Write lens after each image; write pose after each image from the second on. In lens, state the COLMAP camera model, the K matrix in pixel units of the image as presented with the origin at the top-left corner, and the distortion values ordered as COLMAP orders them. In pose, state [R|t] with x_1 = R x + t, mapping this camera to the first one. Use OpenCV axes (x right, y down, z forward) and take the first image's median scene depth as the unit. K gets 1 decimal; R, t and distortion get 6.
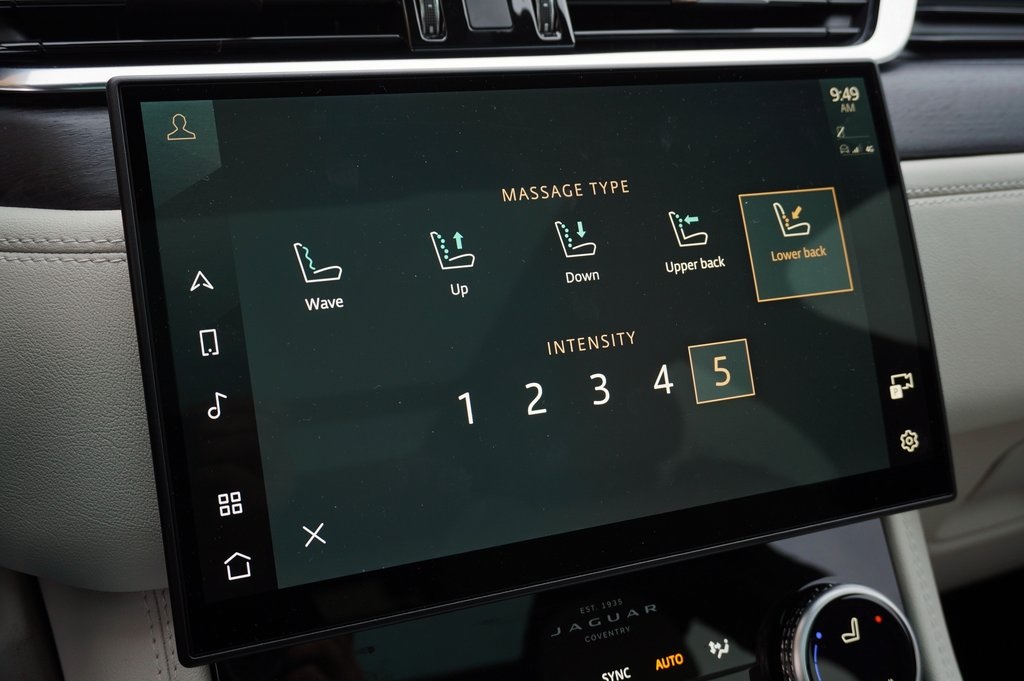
lens RADIAL K [[1025.6, 0, 516.7], [0, 1025.6, 347.1], [0, 0, 1]] dist [0.007331, 0.000000]
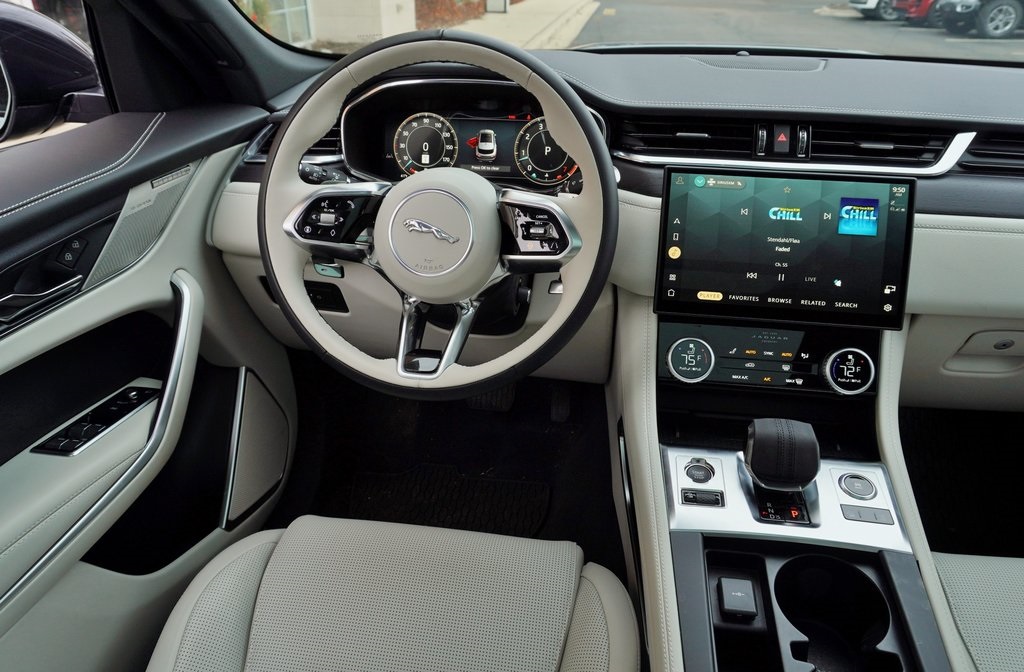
lens RADIAL K [[689.7, 0, 514.9], [0, 689.7, 336.6], [0, 0, 1]] dist [-0.038142, 0.032058]
pose [[0.867483, 0.239052, -0.436266, 0.335193], [-0.169055, 0.966444, 0.193409, -0.032598], [0.467861, -0.094026, 0.878786, -1.349258]]
